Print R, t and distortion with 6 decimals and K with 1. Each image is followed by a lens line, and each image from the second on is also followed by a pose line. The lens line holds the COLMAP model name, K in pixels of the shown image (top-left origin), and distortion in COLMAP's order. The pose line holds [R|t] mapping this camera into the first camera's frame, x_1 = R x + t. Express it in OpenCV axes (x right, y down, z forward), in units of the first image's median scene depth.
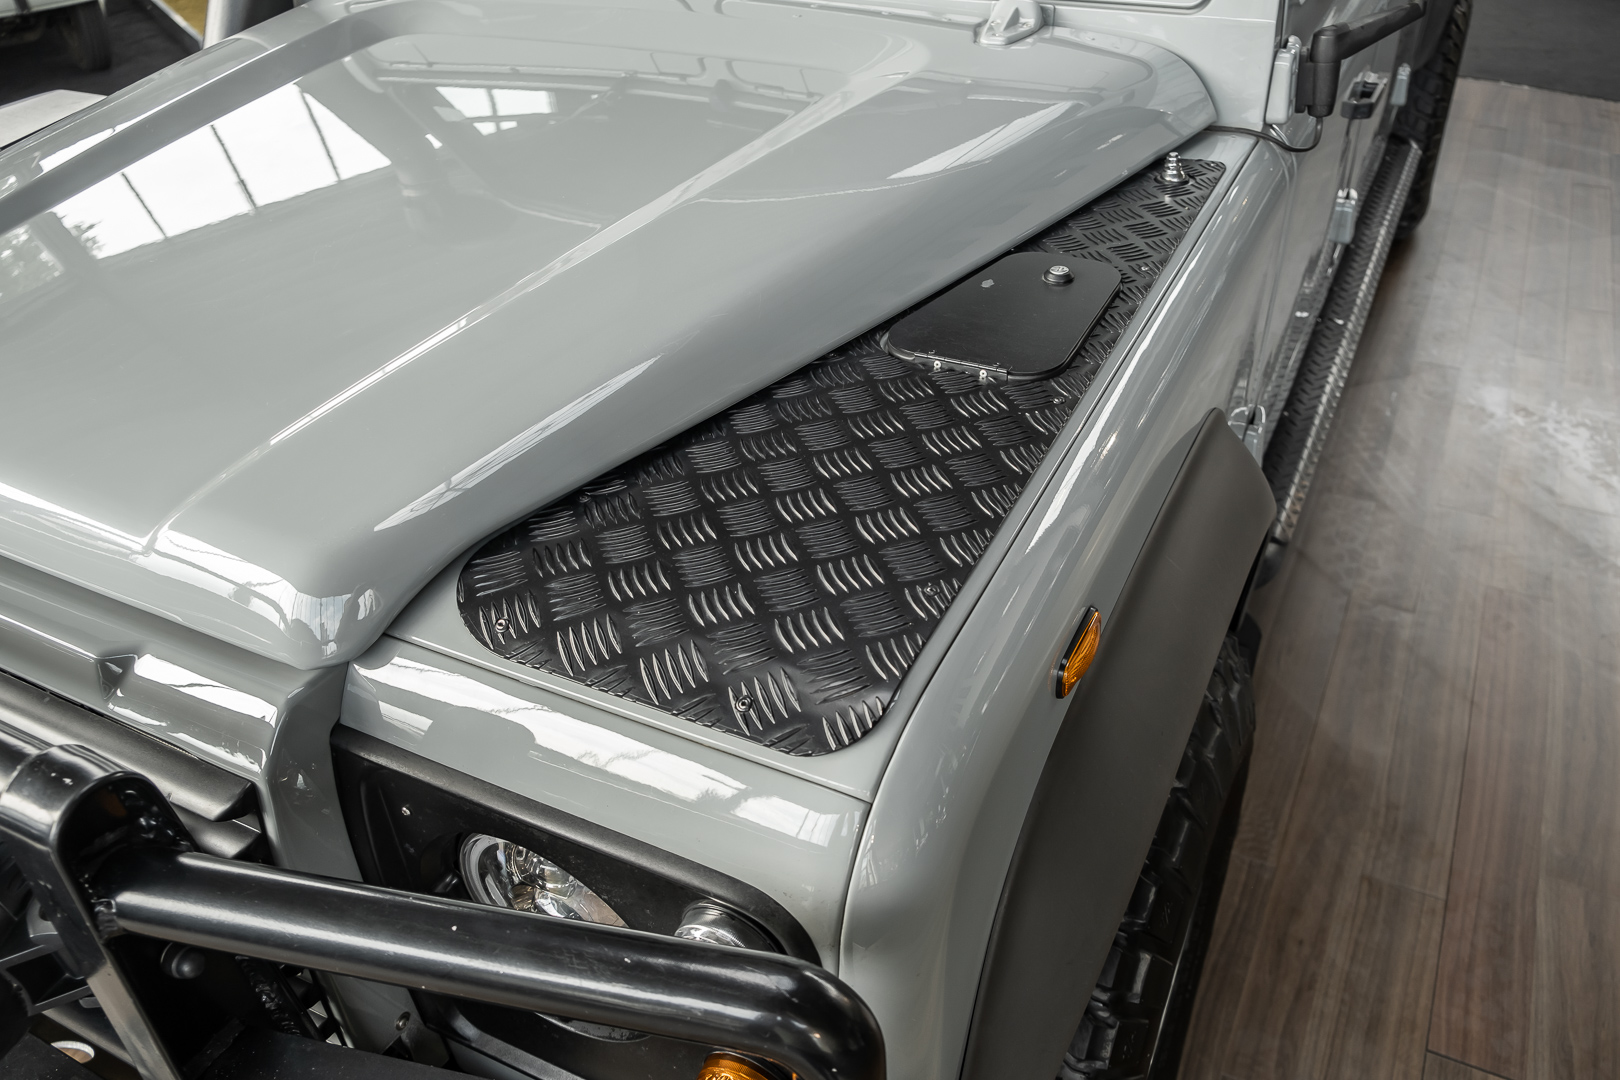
lens RADIAL K [[1254.2, 0, 810.0], [0, 1254.2, 540.0], [0, 0, 1]] dist [-0.033627, 0.012815]
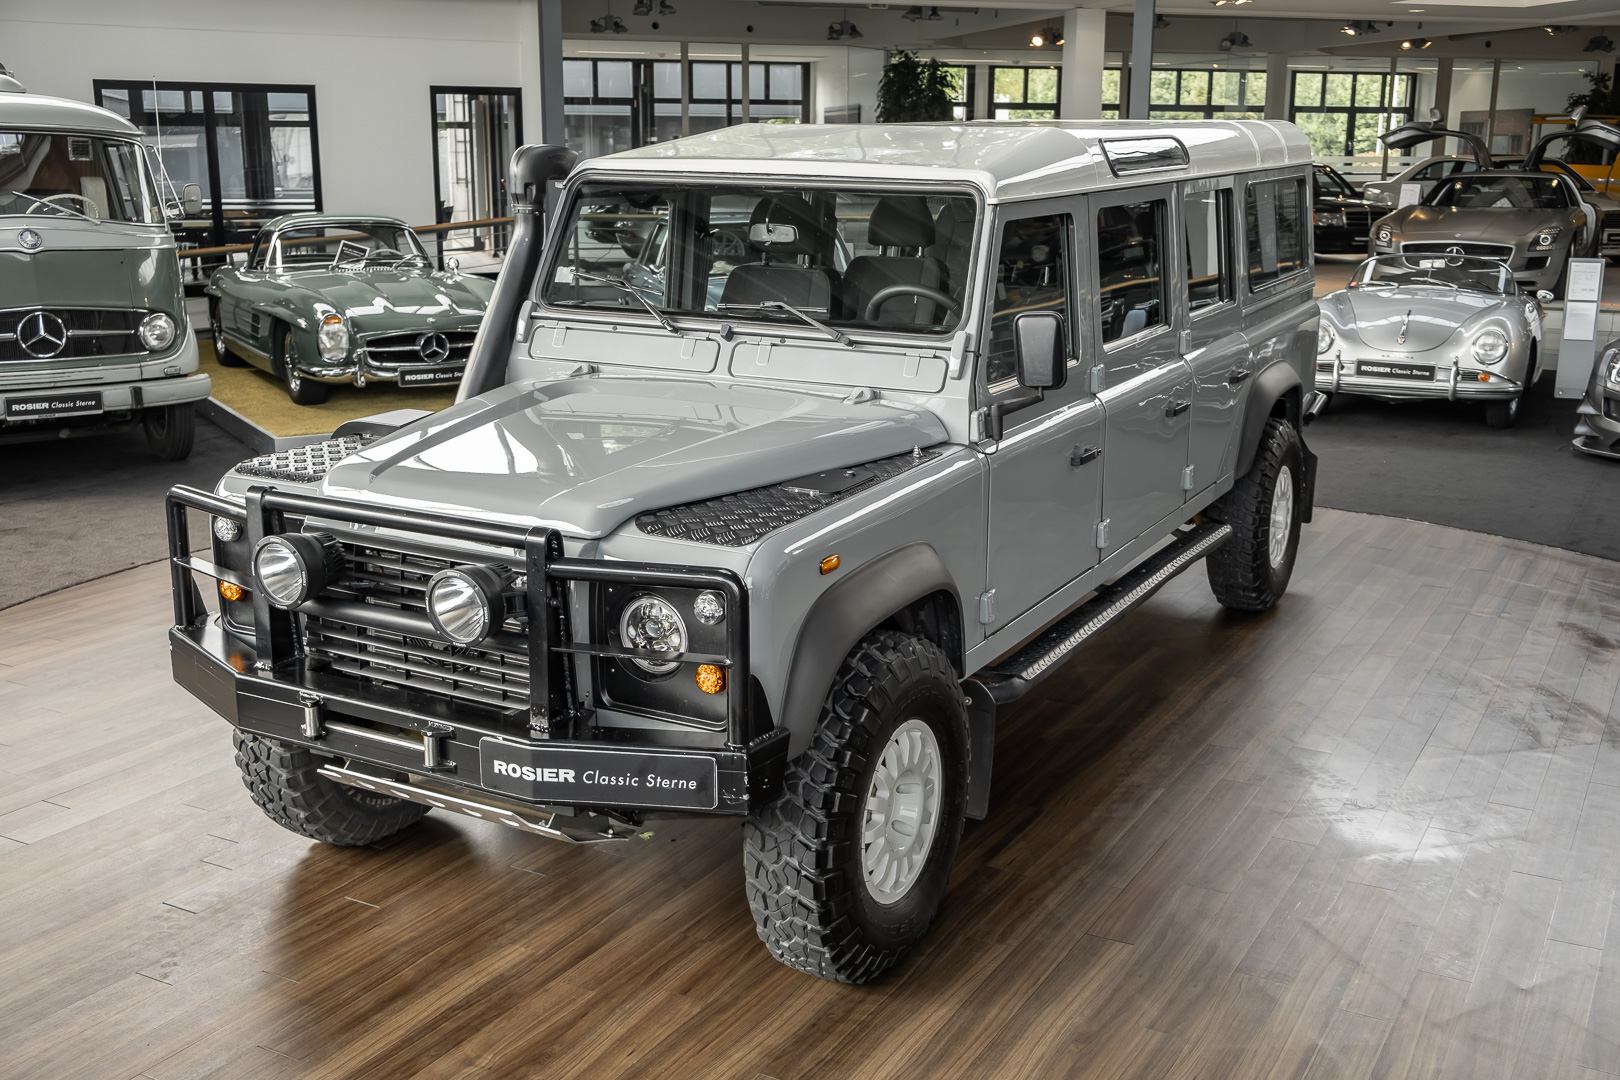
lens RADIAL K [[1657.8, 0, 806.8], [0, 1657.8, 555.9], [0, 0, 1]] dist [0.009245, -0.004579]
pose [[0.998578, 0.047158, -0.024856, 0.061929], [-0.052883, 0.935055, -0.350535, 0.361612], [0.006711, 0.351351, 0.936220, -0.677181]]
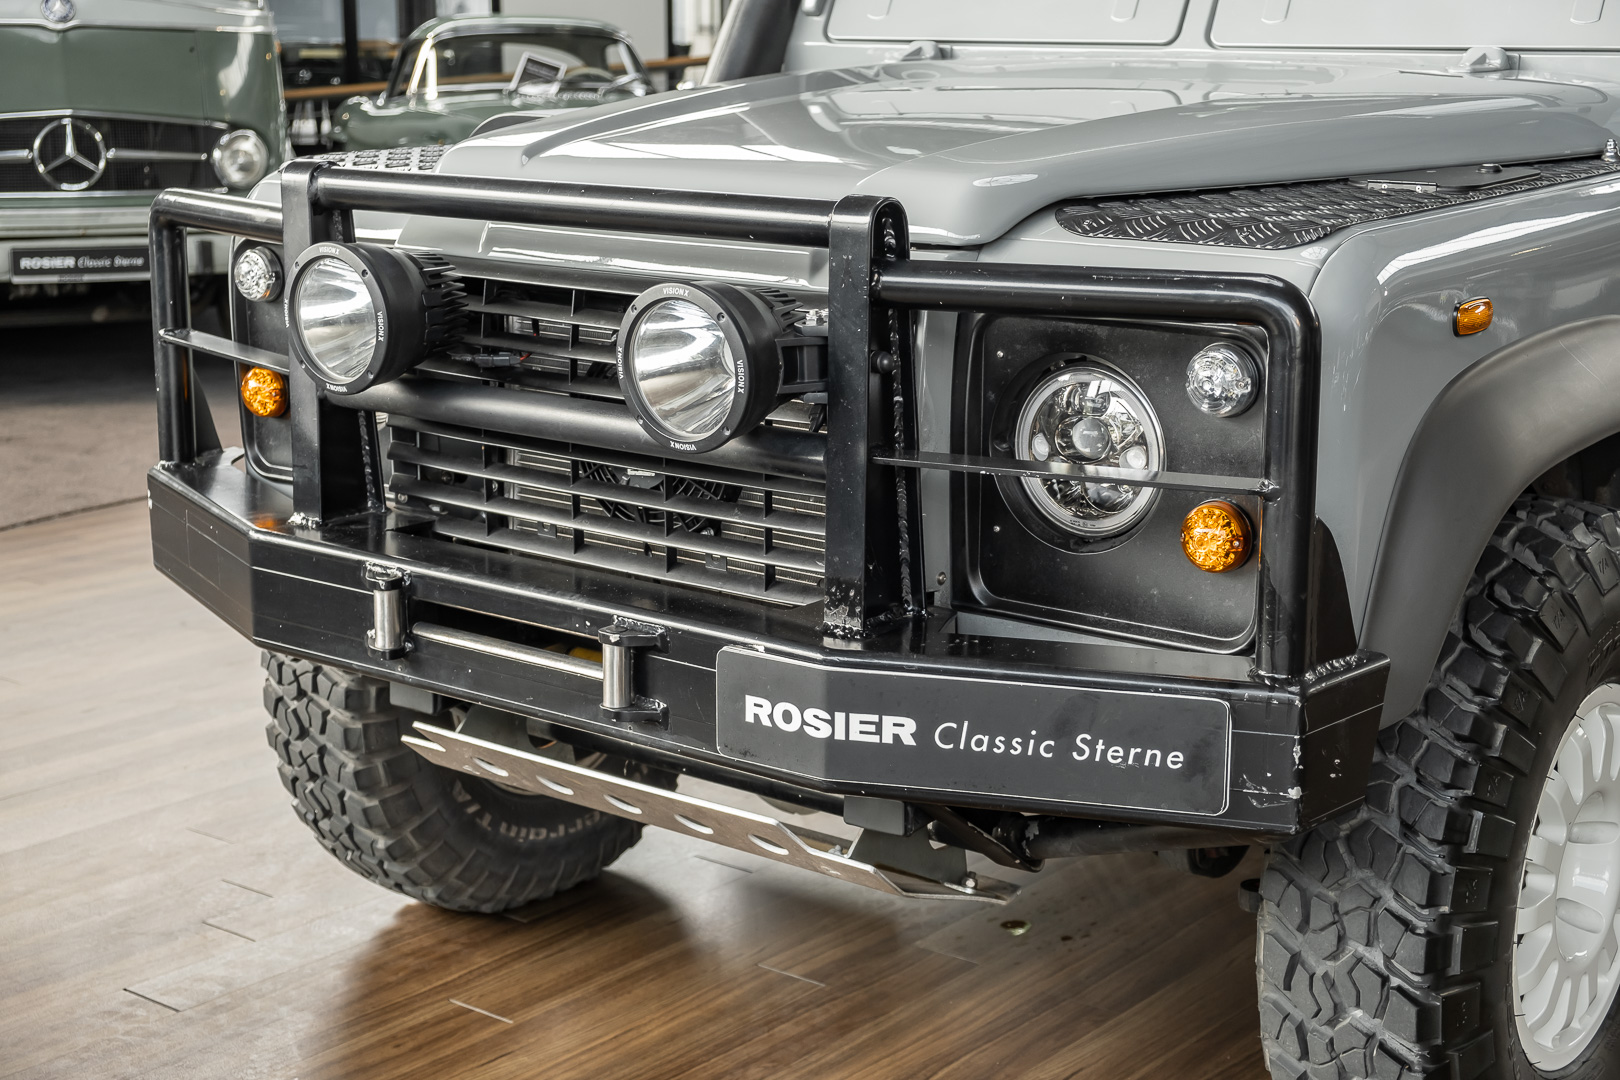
lens RADIAL K [[2407.9, 0, 810.0], [0, 2407.9, 540.0], [0, 0, 1]] dist [0.031562, -0.151389]
pose [[0.980843, 0.077984, -0.178510, -0.003404], [-0.139452, 0.920935, -0.363912, 0.343865], [0.136017, 0.381835, 0.914167, -0.364189]]
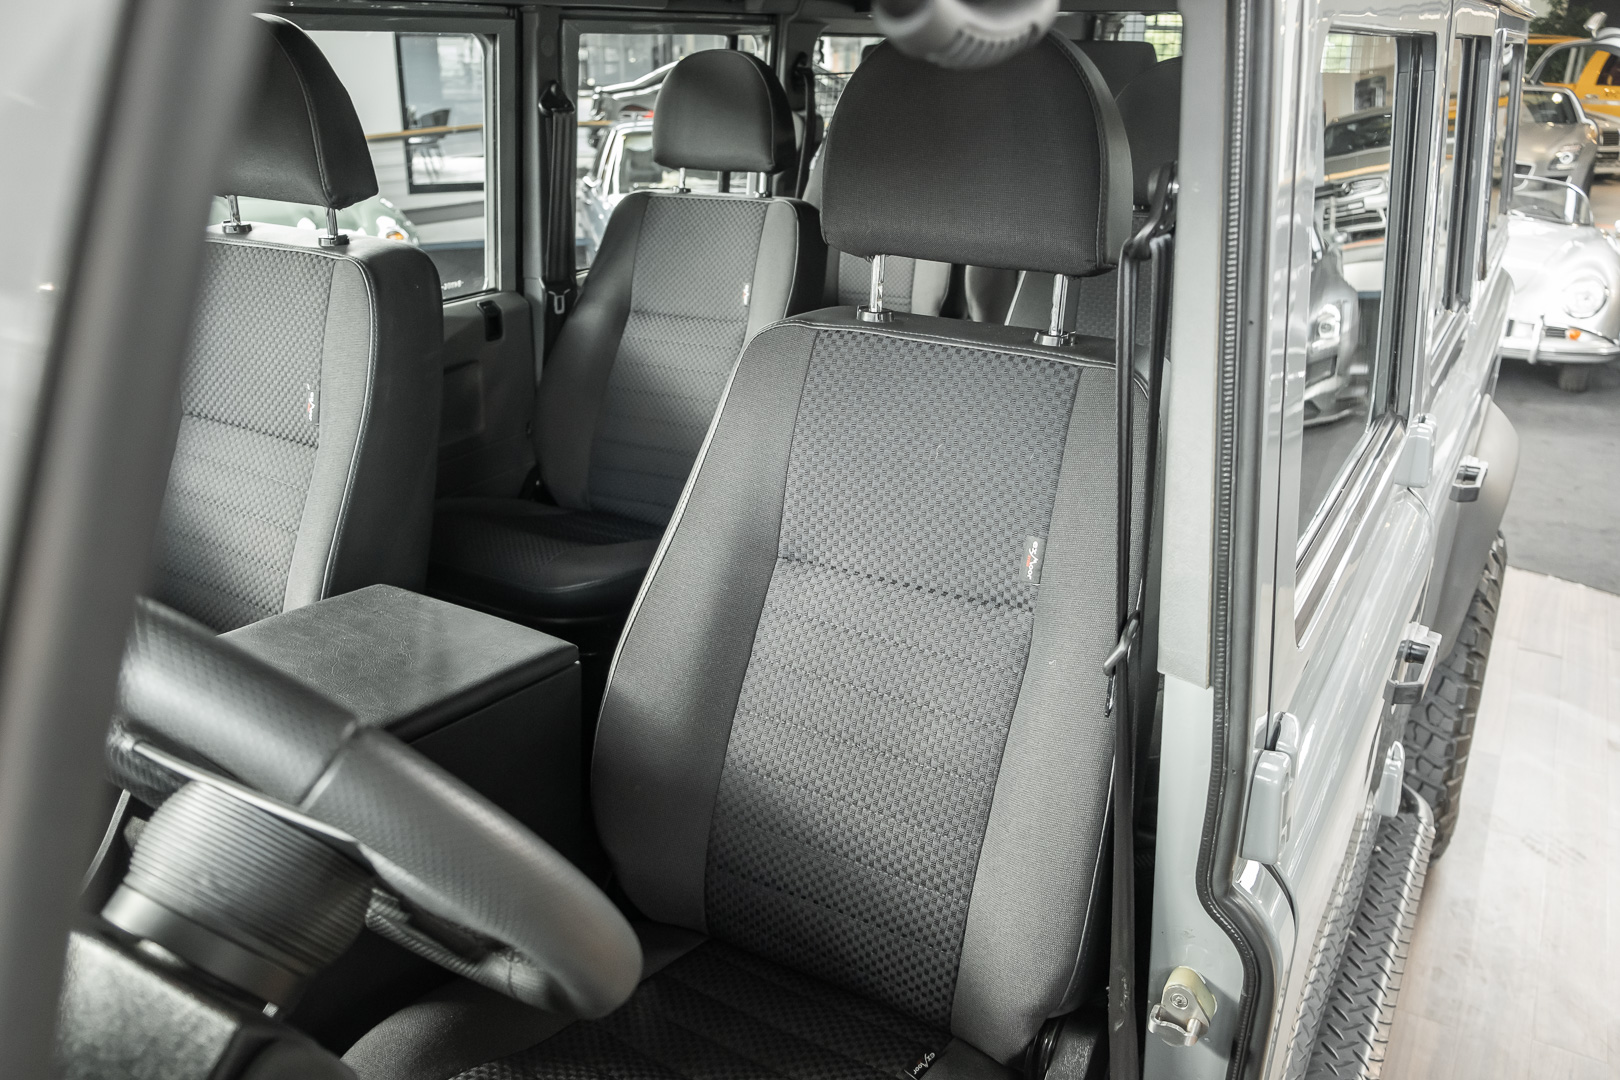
lens RADIAL K [[1254.2, 0, 810.0], [0, 1254.2, 540.0], [0, 0, 1]] dist [-0.033627, 0.012815]
pose [[0.997189, 0.062386, -0.041489, 0.179988], [-0.070494, 0.968820, -0.237527, -0.261906], [0.025377, 0.239784, 0.970495, 0.322311]]
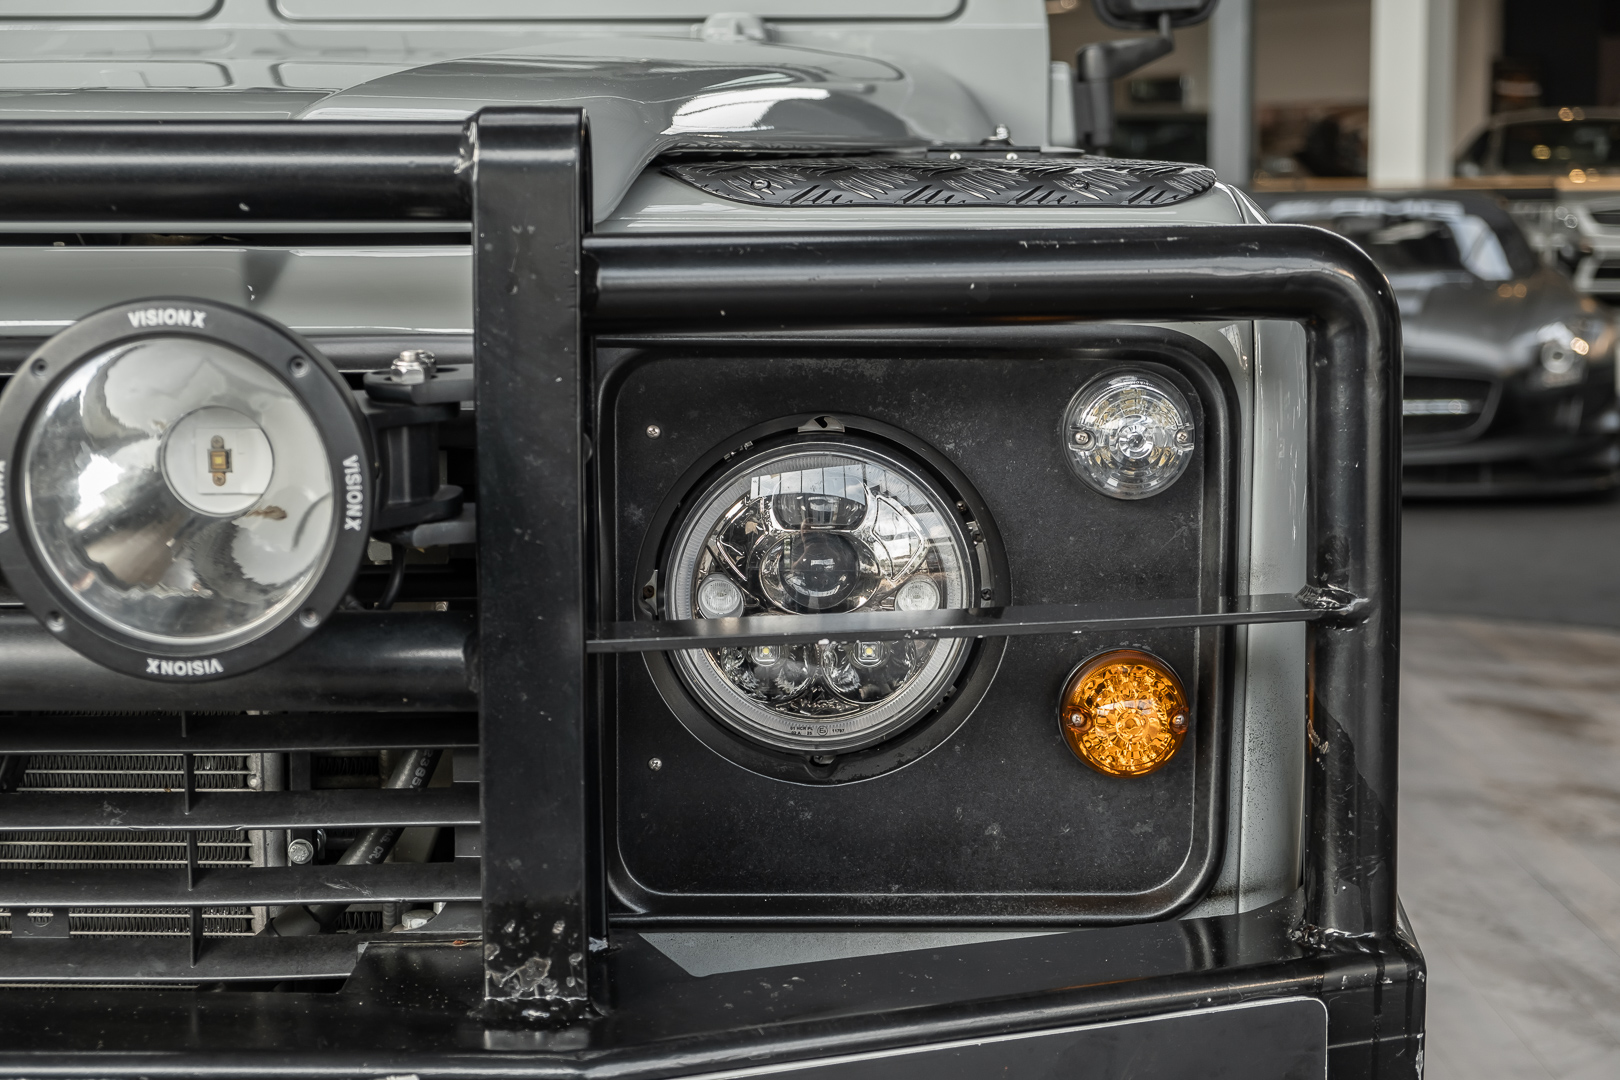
lens RADIAL K [[2707.3, 0, 810.0], [0, 2707.3, 540.0], [0, 0, 1]] dist [0.000304, 0.030670]
pose [[0.888487, -0.027971, 0.458048, -0.233702], [0.240417, 0.878569, -0.412694, 0.229986], [-0.390883, 0.476796, 0.787322, -0.082476]]
